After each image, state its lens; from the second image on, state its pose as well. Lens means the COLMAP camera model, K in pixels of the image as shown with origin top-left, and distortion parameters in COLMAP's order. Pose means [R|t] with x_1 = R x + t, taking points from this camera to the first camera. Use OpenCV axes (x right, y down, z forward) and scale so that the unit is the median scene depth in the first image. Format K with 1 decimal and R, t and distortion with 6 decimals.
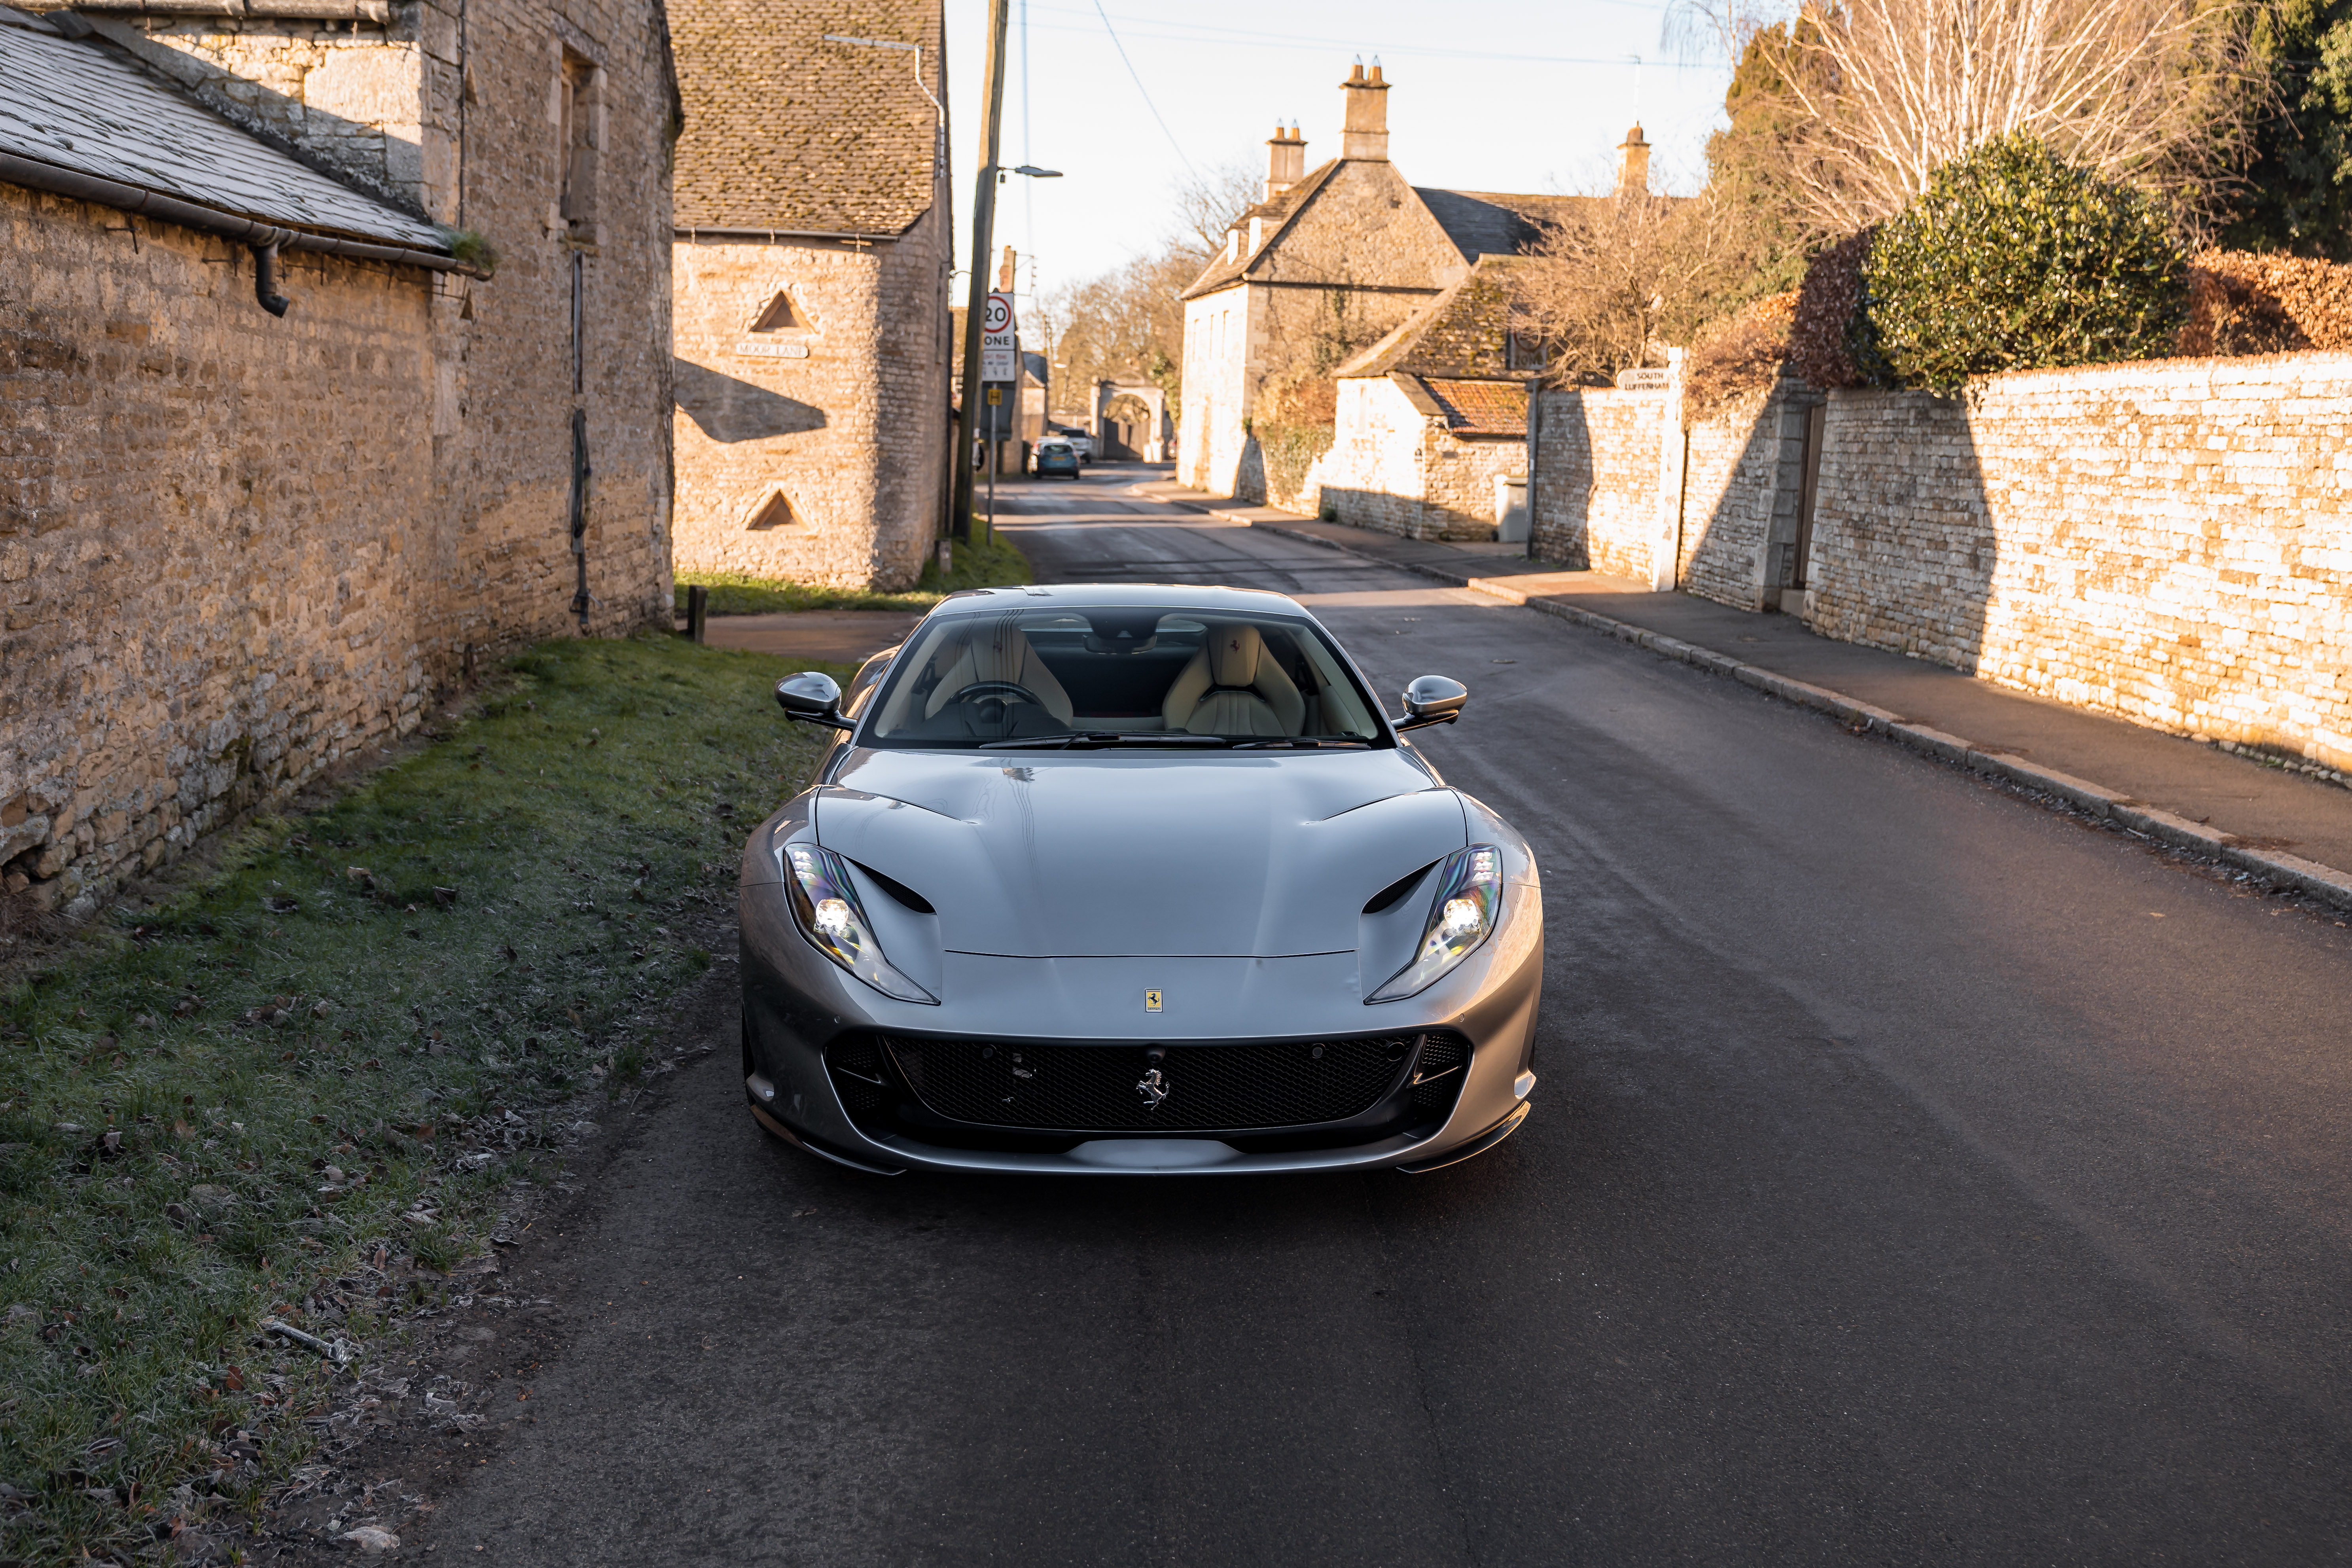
lens RADIAL K [[2358.7, 0, 1181.1], [0, 2358.7, 798.3], [0, 0, 1]] dist [-0.011796, 0.021855]
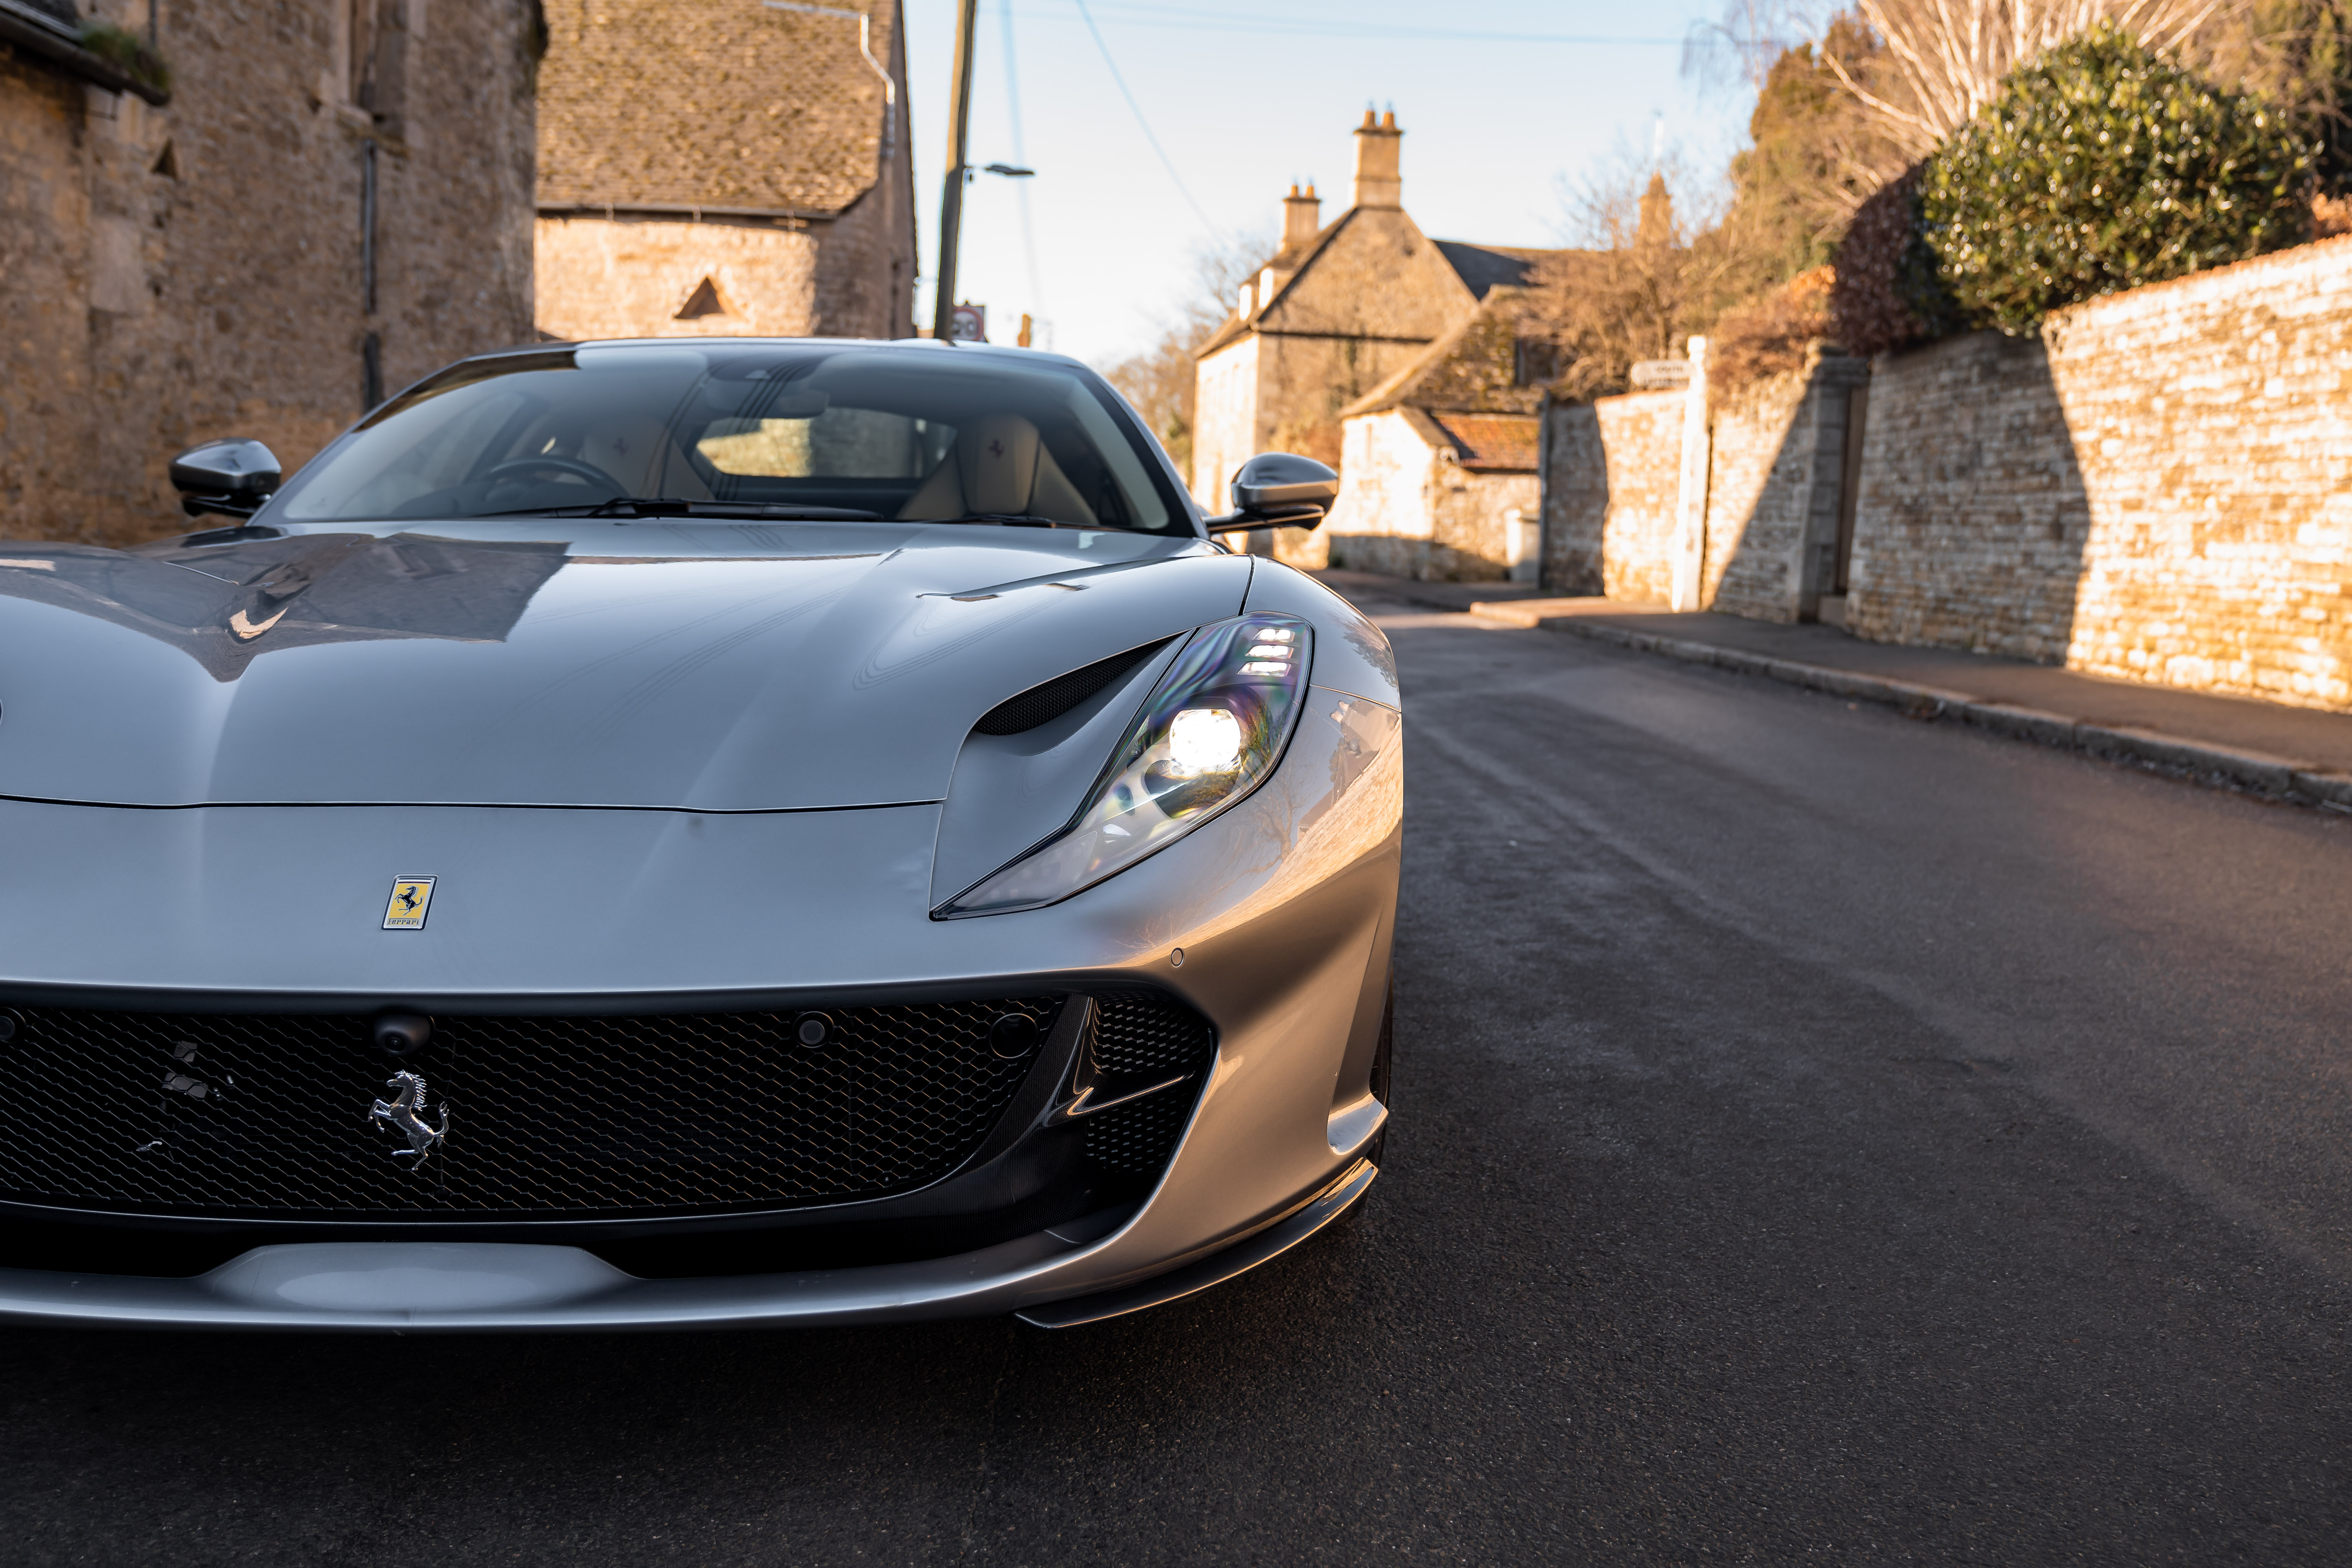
lens RADIAL K [[2286.4, 0, 1193.9], [0, 2286.4, 779.0], [0, 0, 1]] dist [-0.004974, 0.007169]
pose [[0.999916, 0.003867, -0.012387, 0.043482], [-0.004439, 0.998910, -0.046460, 0.027383], [0.012194, 0.046511, 0.998843, 0.201191]]
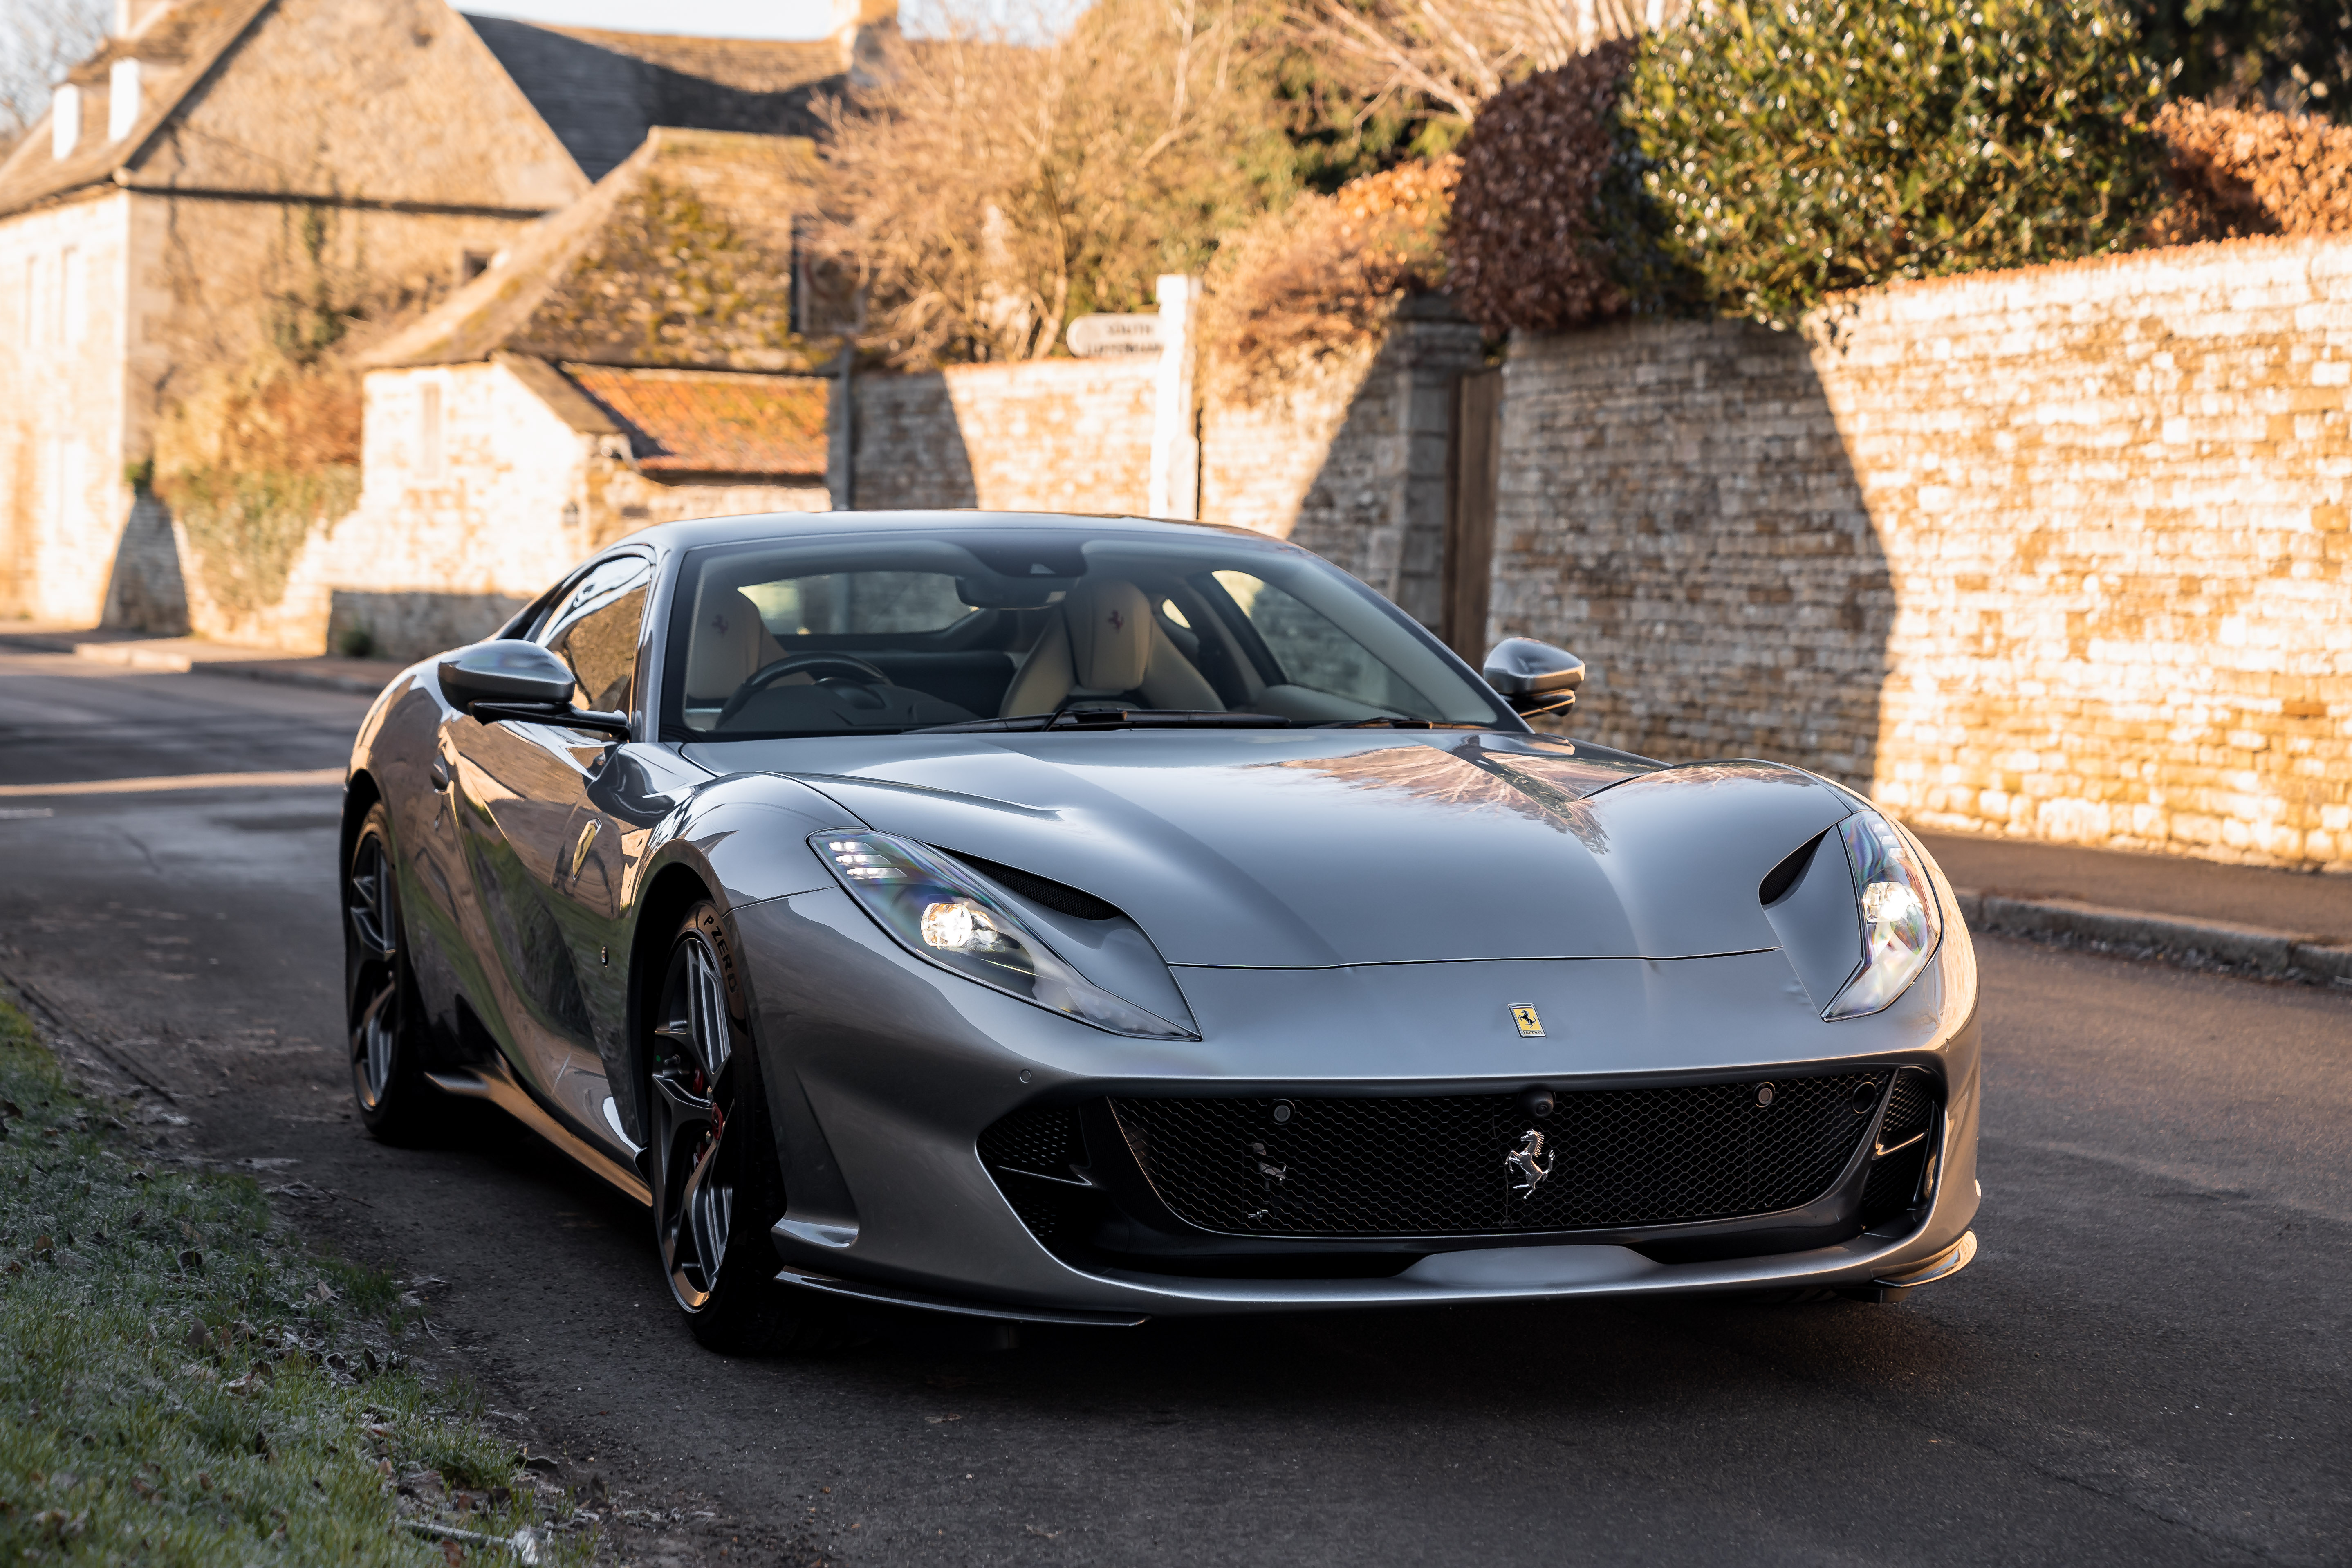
lens RADIAL K [[4914.4, 0, 1176.0], [0, 4914.4, 784.0], [0, 0, 1]] dist [0.057735, -0.256300]
pose [[0.959654, -0.020869, 0.280409, -0.156926], [0.050402, 0.993857, -0.098525, 0.049345], [-0.276631, 0.108683, 0.954811, -0.079377]]
